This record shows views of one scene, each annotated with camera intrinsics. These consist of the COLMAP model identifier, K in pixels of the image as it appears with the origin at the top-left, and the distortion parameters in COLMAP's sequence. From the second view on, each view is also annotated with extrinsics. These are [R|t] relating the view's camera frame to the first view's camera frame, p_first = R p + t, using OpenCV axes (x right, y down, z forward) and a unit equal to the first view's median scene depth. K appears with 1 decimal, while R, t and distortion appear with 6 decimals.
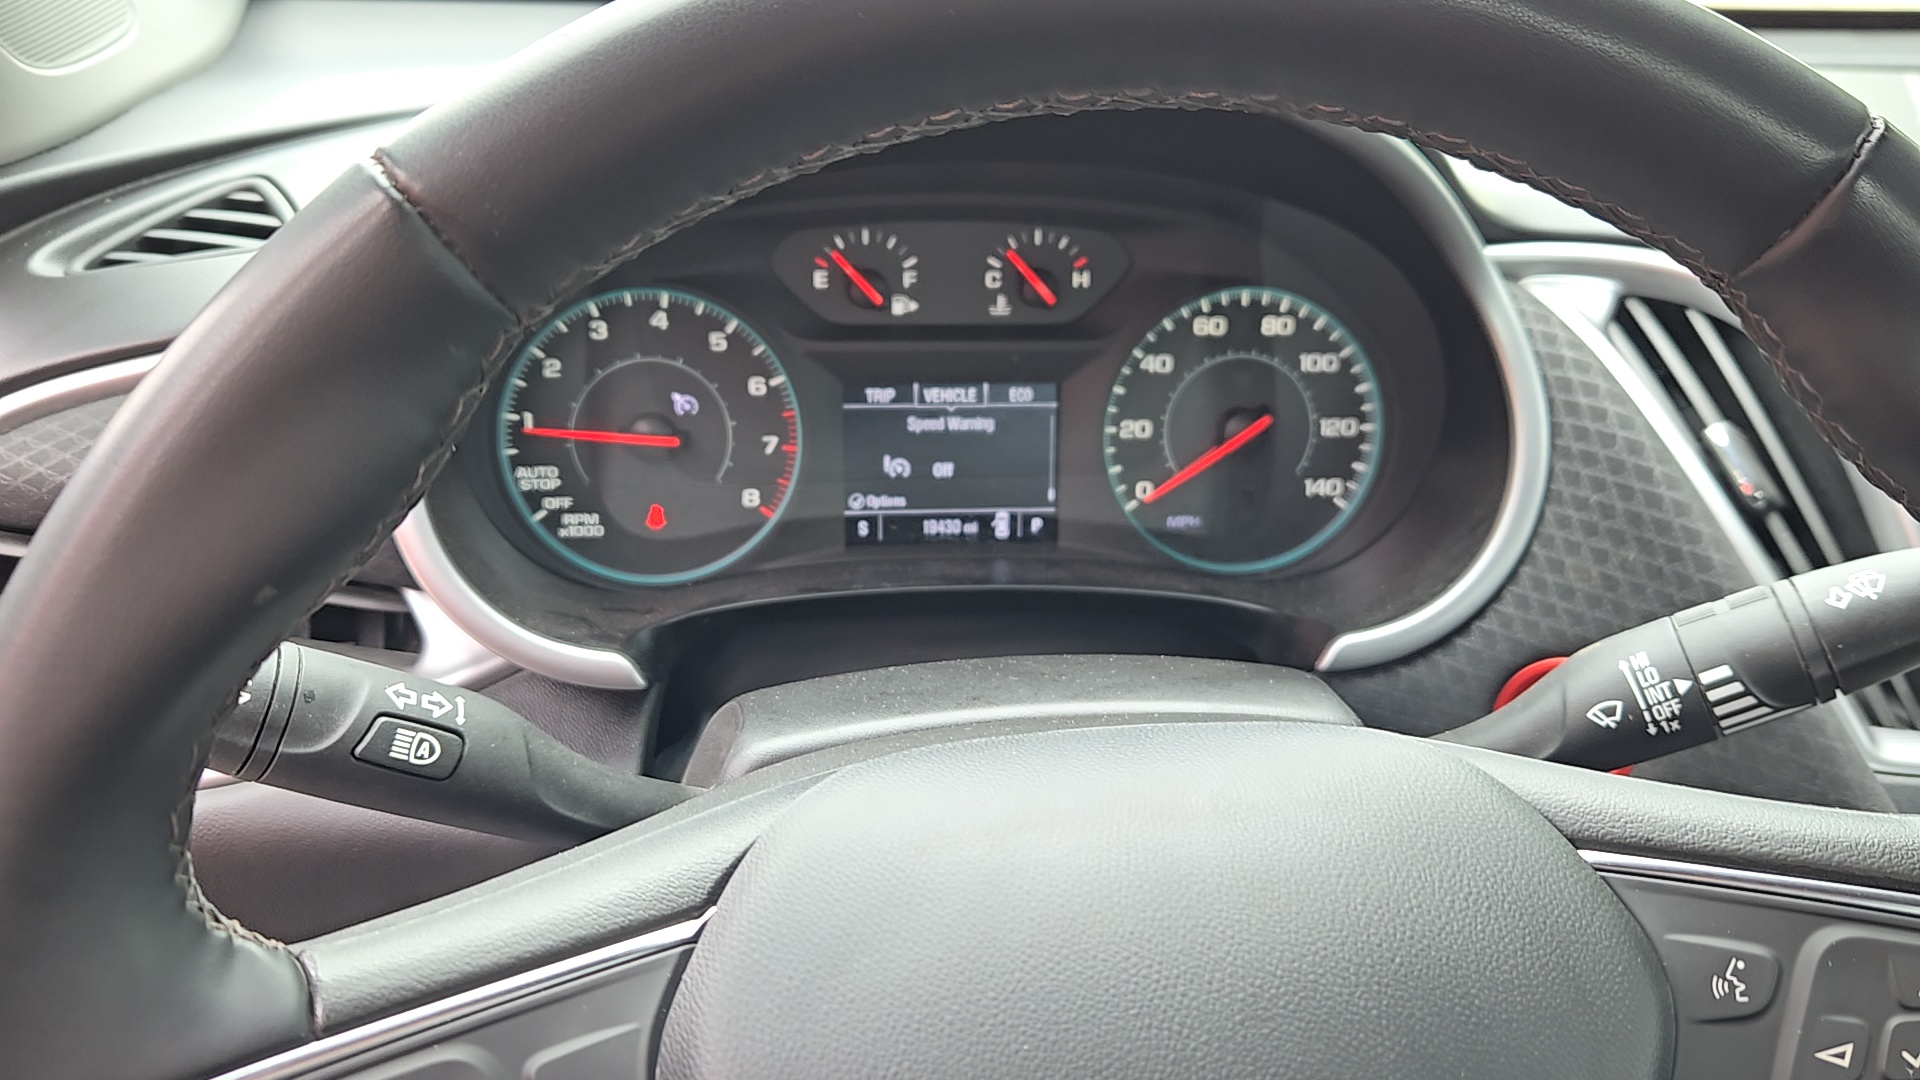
lens RADIAL K [[1581.6, 0, 950.9], [0, 1581.6, 536.5], [0, 0, 1]] dist [0.027309, -0.056211]
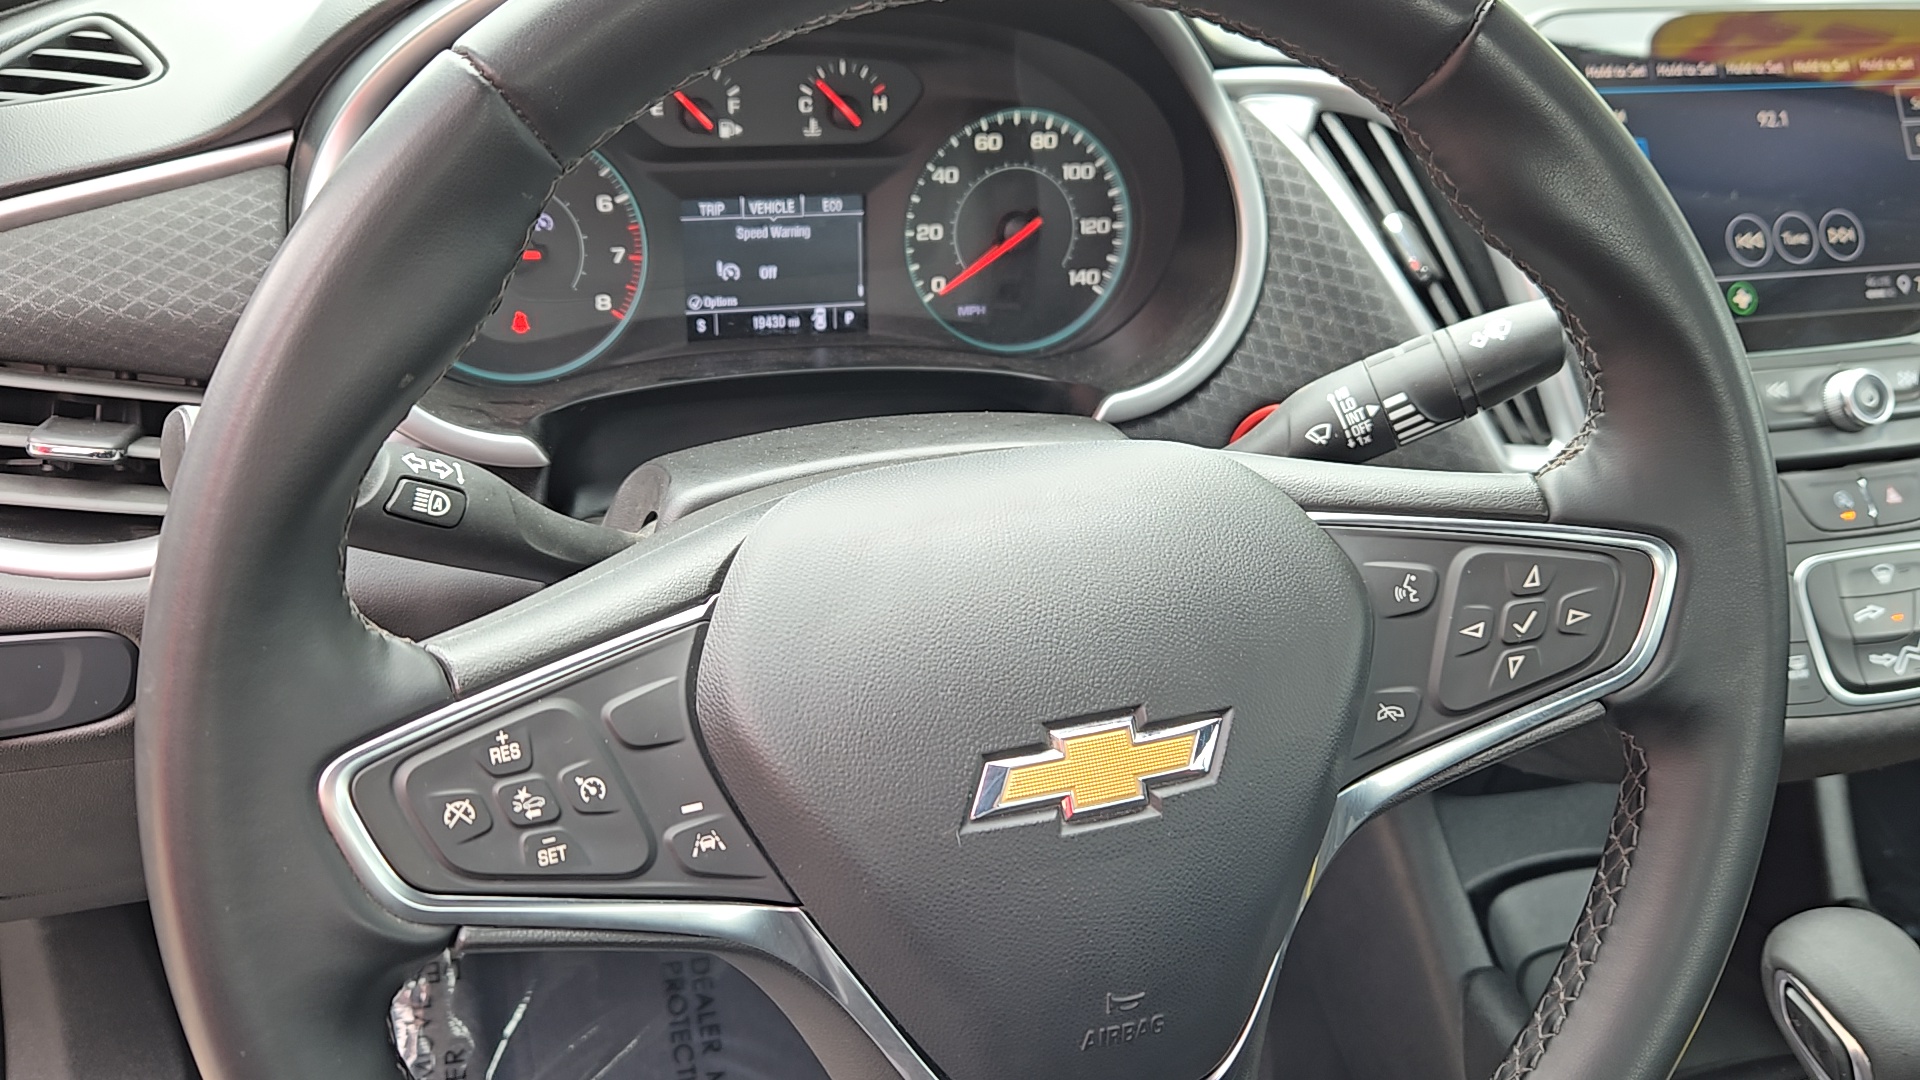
lens RADIAL K [[1581.6, 0, 914.2], [0, 1581.6, 499.3], [0, 0, 1]] dist [0.027309, -0.056211]
pose [[0.986433, -0.055006, 0.154674, -0.099160], [0.039628, 0.994117, 0.100804, 0.011932], [-0.159309, -0.093306, 0.982810, -0.198220]]
